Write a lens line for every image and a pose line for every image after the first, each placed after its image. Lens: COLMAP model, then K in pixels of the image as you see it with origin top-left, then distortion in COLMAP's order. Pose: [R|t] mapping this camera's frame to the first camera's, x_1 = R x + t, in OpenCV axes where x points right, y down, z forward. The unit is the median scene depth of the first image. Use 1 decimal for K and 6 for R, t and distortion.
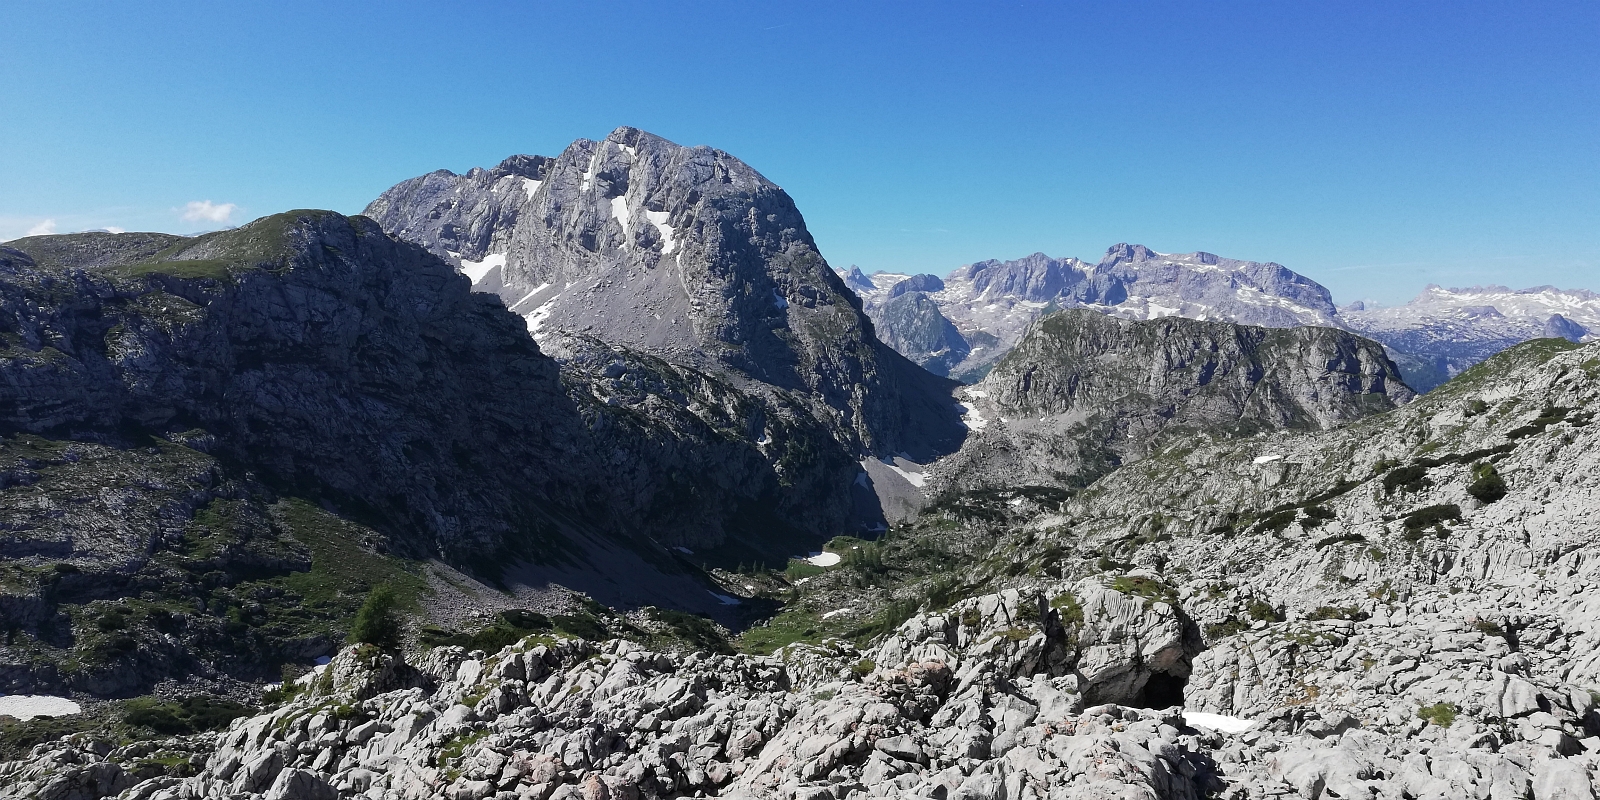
lens RADIAL K [[1185.1, 0, 800.1], [0, 1185.1, 393.3], [0, 0, 1]] dist [0.093932, -0.177546]
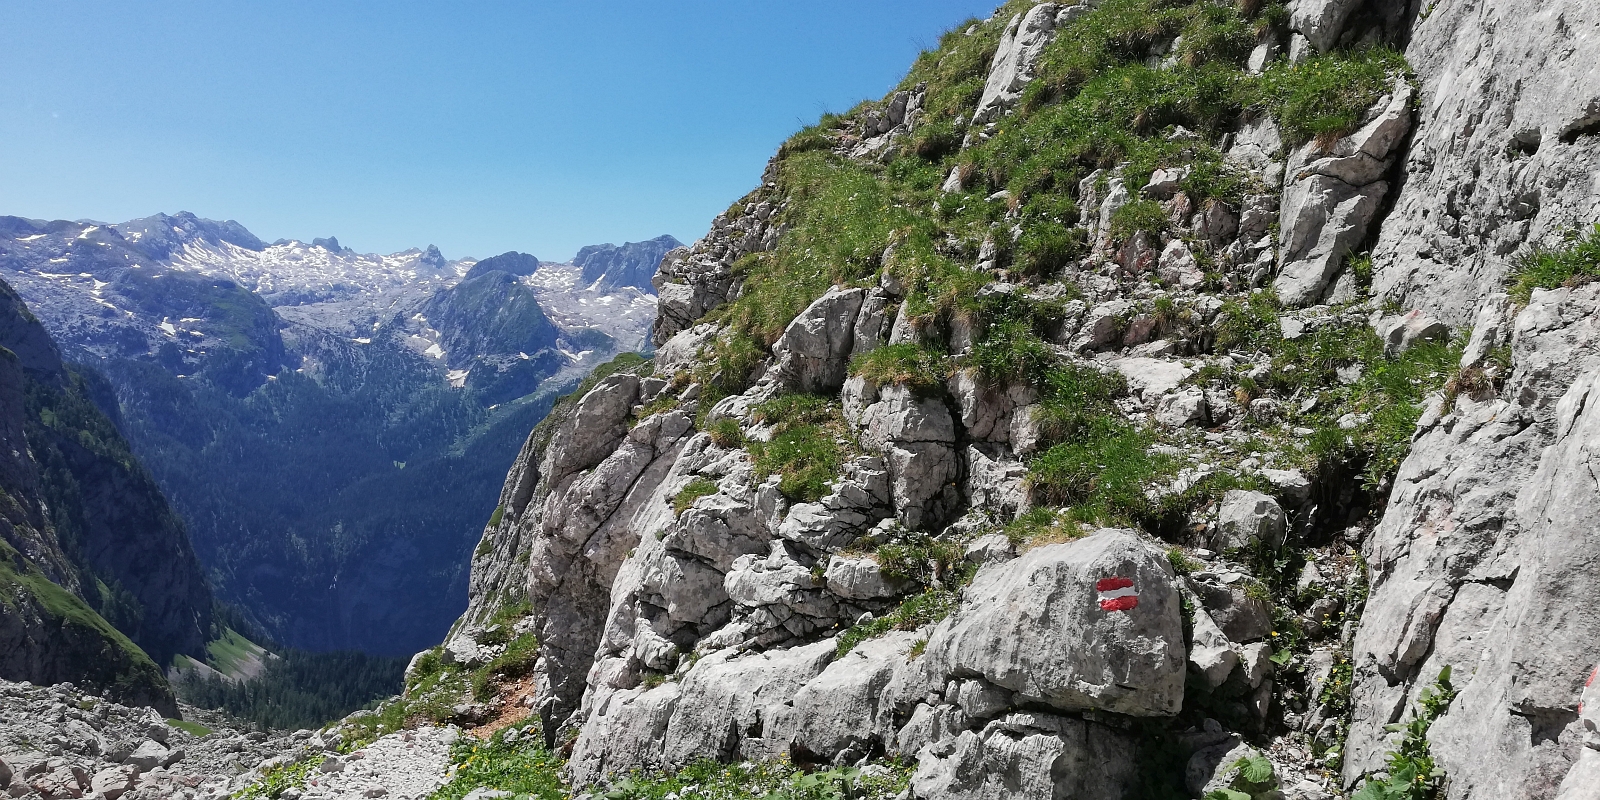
lens RADIAL K [[1192.8, 0, 793.1], [0, 1192.8, 396.6], [0, 0, 1]] dist [0.062965, -0.099842]
pose [[0.946169, 0.032277, 0.322060, 0.166321], [-0.028279, 0.999454, -0.017087, -0.006170], [-0.322435, 0.007060, 0.946565, 1.288901]]
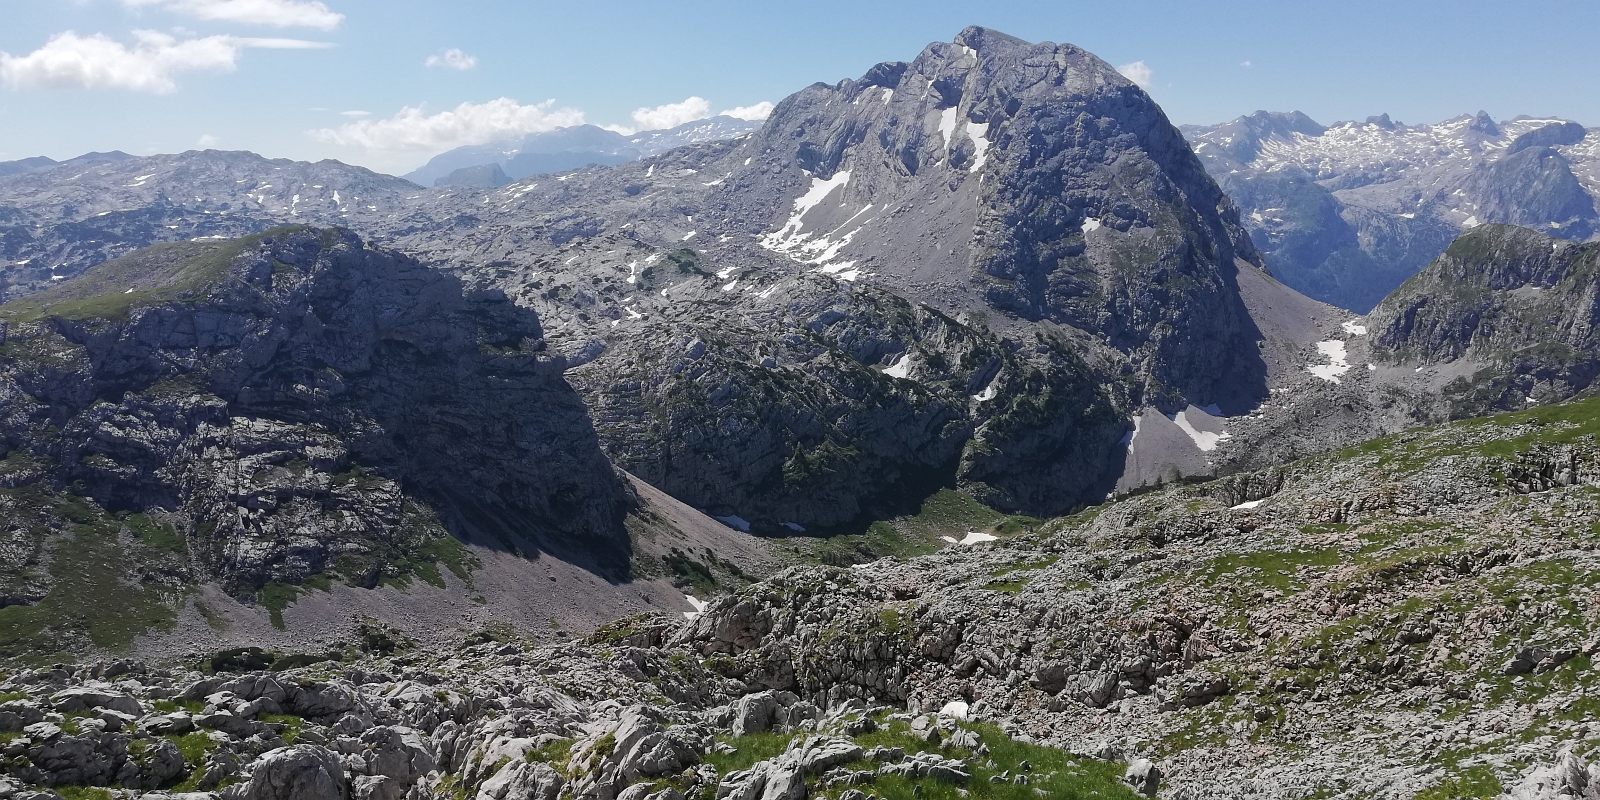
lens RADIAL K [[1192.8, 0, 793.1], [0, 1192.8, 396.6], [0, 0, 1]] dist [0.062965, -0.099842]
pose [[0.882830, 0.058447, -0.466042, 0.208312], [-0.004136, 0.993156, 0.116720, -0.051793], [0.469675, -0.101117, 0.877030, 0.095163]]
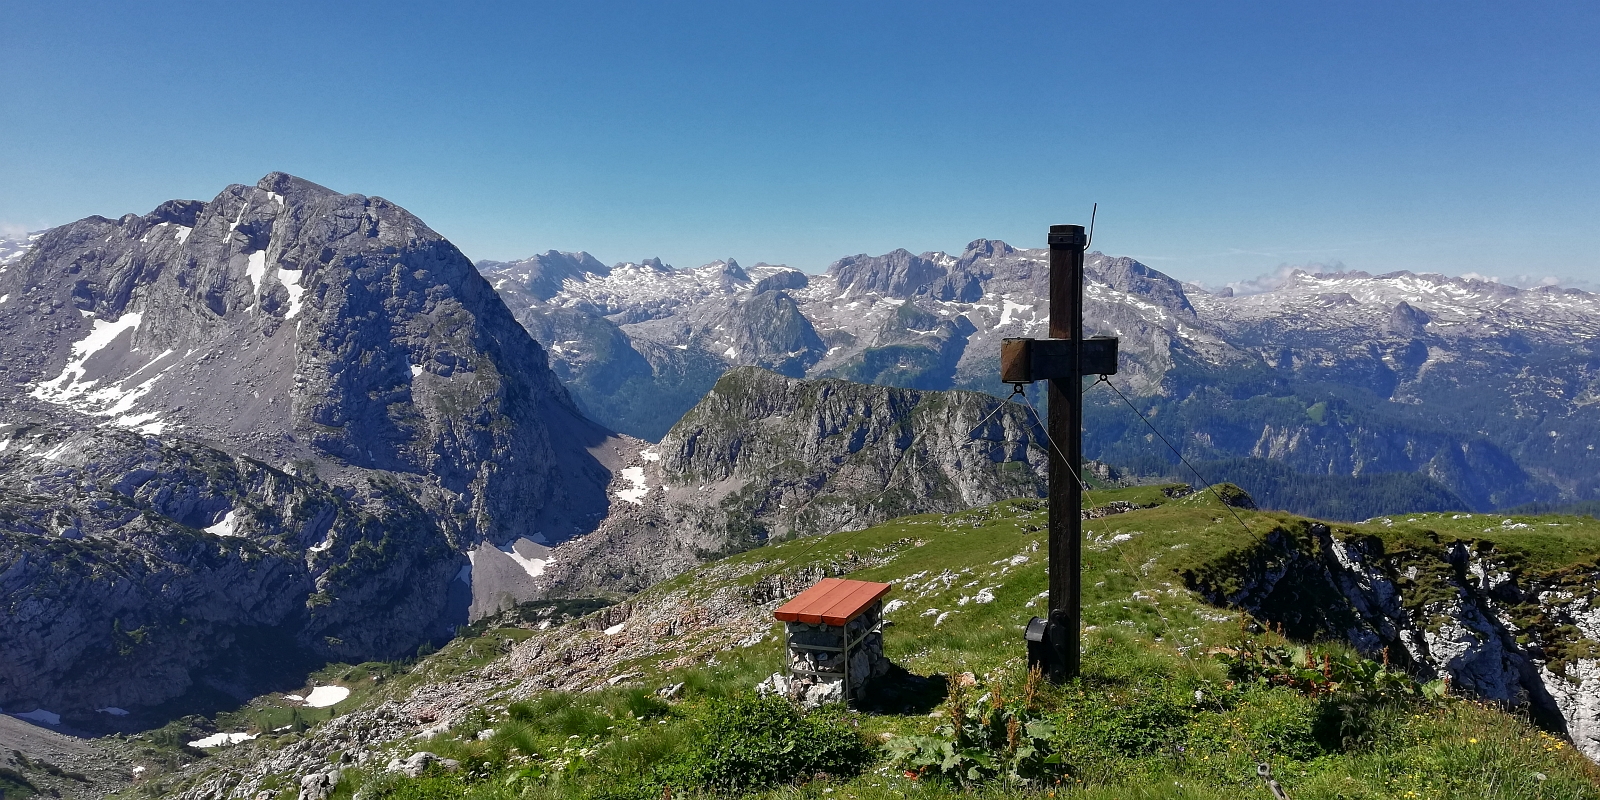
lens RADIAL K [[1192.8, 0, 793.1], [0, 1192.8, 396.6], [0, 0, 1]] dist [0.062965, -0.099842]
pose [[0.997282, -0.020605, 0.070732, 0.208473], [0.019582, 0.999694, 0.015125, -0.063565], [-0.071022, -0.013698, 0.997381, 0.042948]]
